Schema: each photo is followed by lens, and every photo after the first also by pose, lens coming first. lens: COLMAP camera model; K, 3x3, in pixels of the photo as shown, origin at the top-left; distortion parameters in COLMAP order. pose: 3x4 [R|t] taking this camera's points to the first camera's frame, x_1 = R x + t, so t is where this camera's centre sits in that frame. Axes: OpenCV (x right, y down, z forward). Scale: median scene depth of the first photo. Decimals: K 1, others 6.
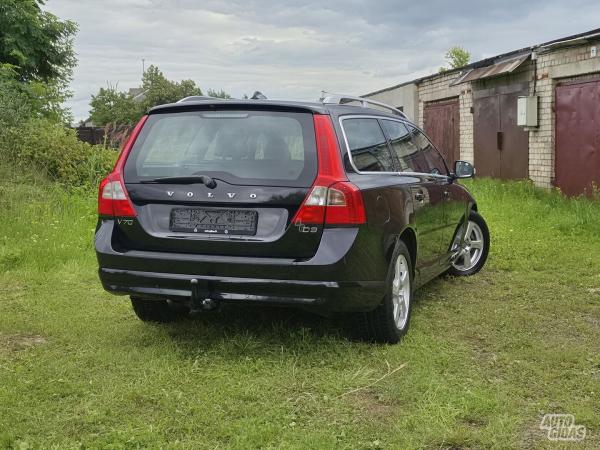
lens RADIAL K [[803.9, 0, 284.3], [0, 803.9, 234.6], [0, 0, 1]] dist [0.085305, 0.000000]
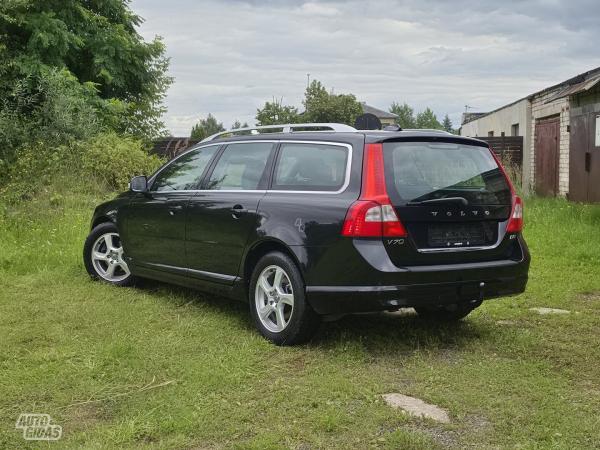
lens RADIAL K [[803.9, 0, 298.8], [0, 803.9, 231.6], [0, 0, 1]] dist [0.085305, 0.000000]
pose [[0.975832, 0.039488, -0.214926, 0.166397], [-0.043684, 0.998936, -0.014805, -0.007172], [0.214112, 0.023836, 0.976518, 0.010150]]
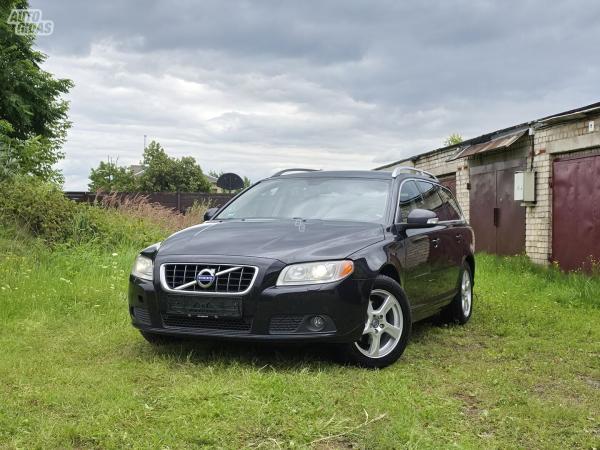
lens RADIAL K [[803.9, 0, 288.2], [0, 803.9, 248.2], [0, 0, 1]] dist [0.085305, 0.000000]
pose [[0.999290, 0.037120, 0.006487, 0.010051], [-0.036407, 0.995458, -0.087961, 0.020252], [-0.009723, 0.087662, 0.996103, 0.031969]]
